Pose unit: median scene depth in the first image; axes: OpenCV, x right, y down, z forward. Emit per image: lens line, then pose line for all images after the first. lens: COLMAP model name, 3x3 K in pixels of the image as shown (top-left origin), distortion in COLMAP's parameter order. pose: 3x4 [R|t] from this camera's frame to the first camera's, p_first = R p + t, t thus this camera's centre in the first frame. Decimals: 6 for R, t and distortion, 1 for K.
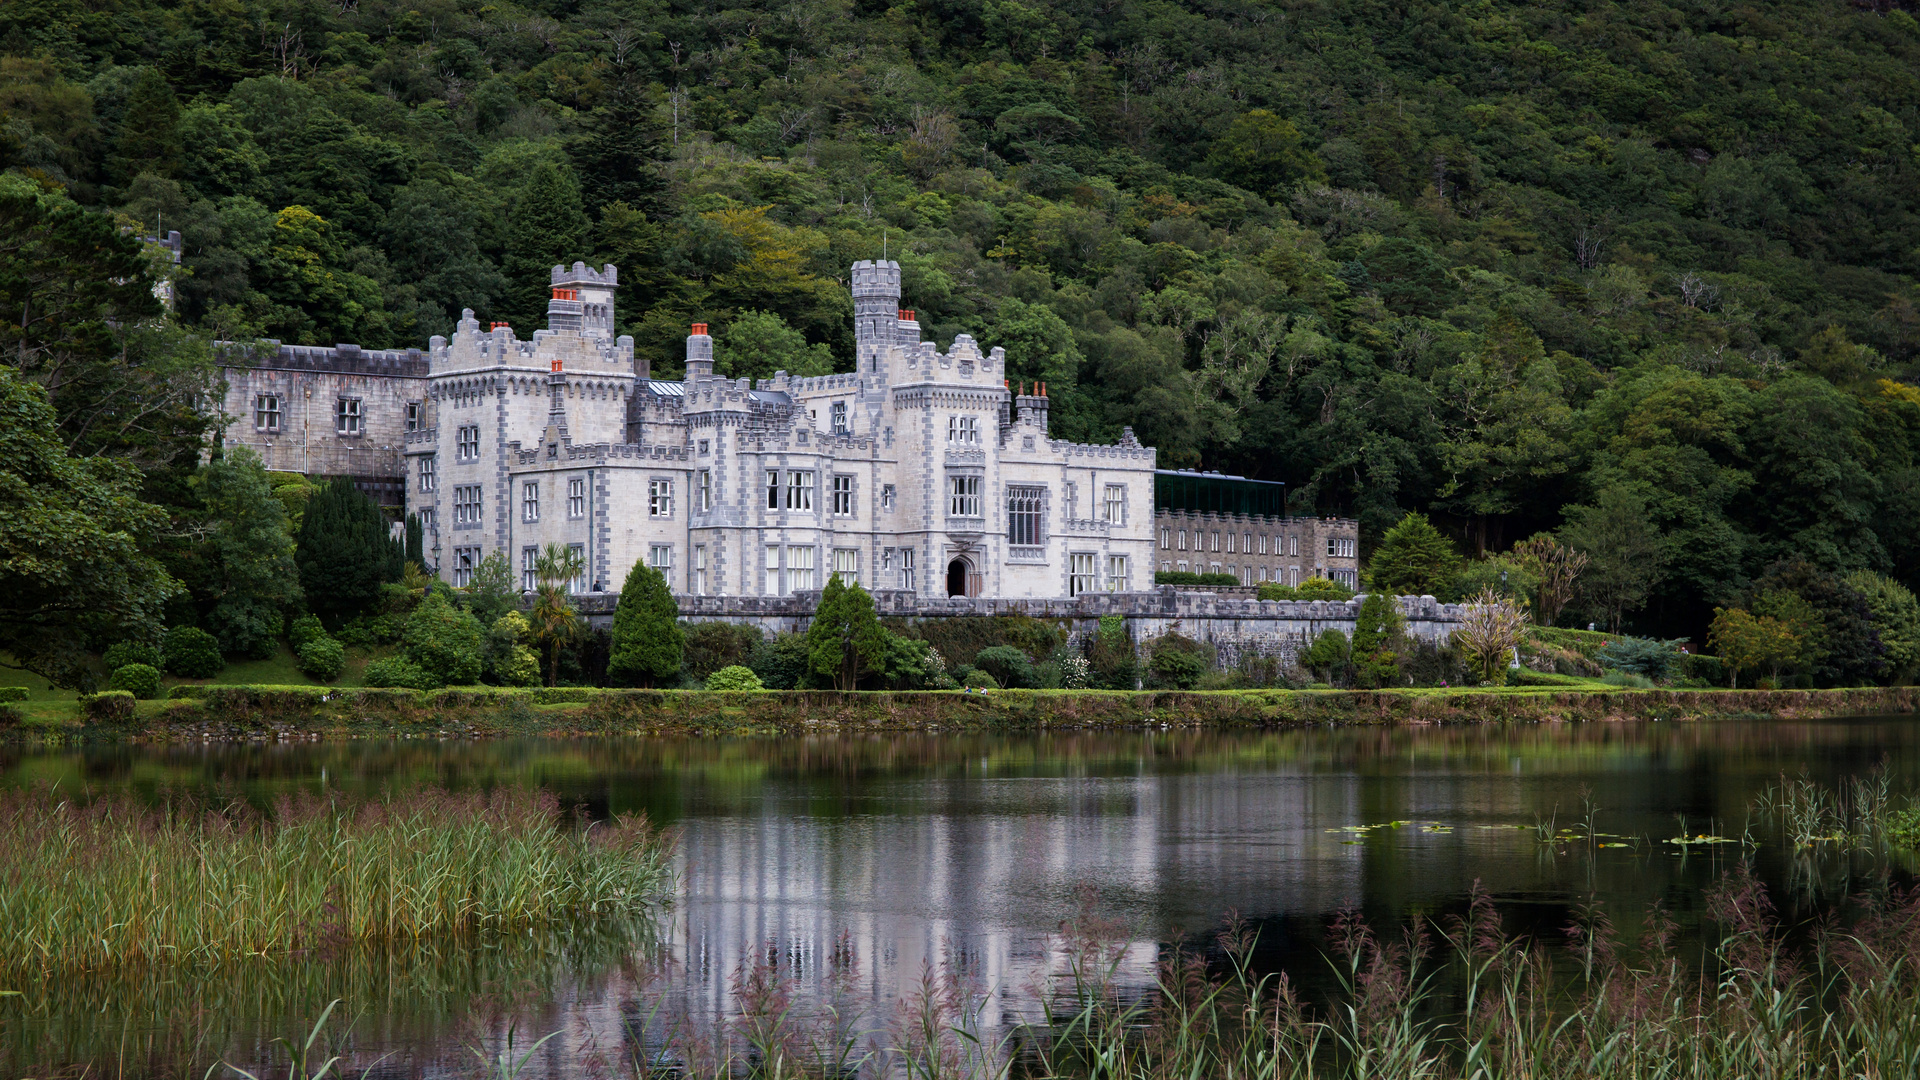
lens RADIAL K [[3537.1, 0, 960.0], [0, 3537.1, 540.0], [0, 0, 1]] dist [0.005396, 1.887086]
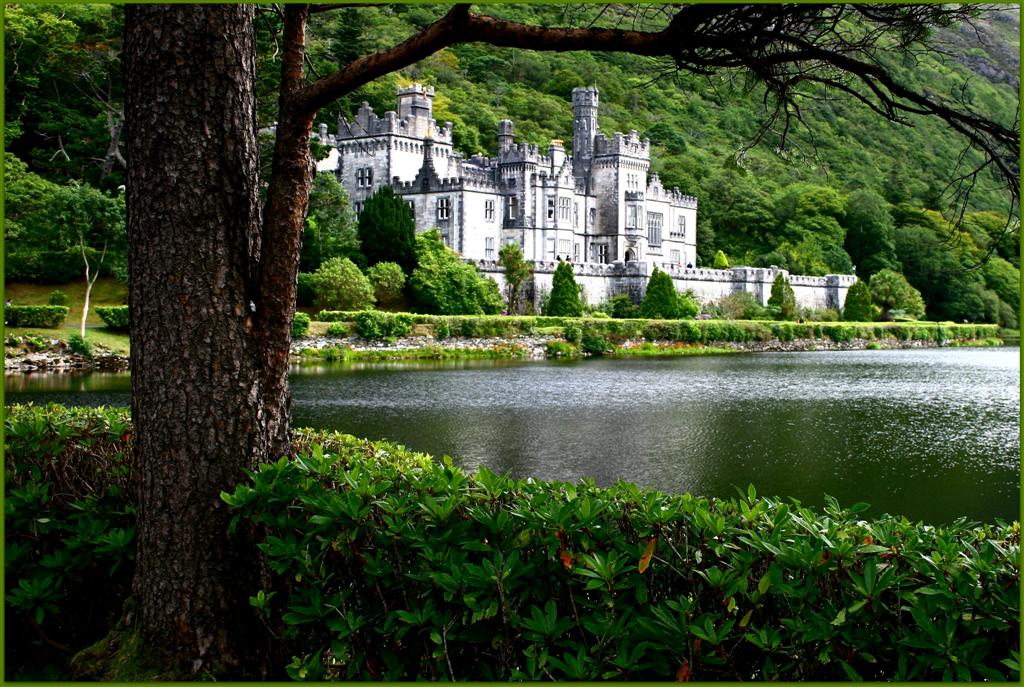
lens RADIAL K [[1270.6, 0, 595.7], [0, 1270.6, 339.9], [0, 0, 1]] dist [-0.115126, -0.001116]
pose [[0.968081, 0.008588, 0.250491, -0.183234], [-0.022779, 0.998291, 0.053809, 0.016724], [-0.249601, -0.057797, 0.966622, 0.358423]]
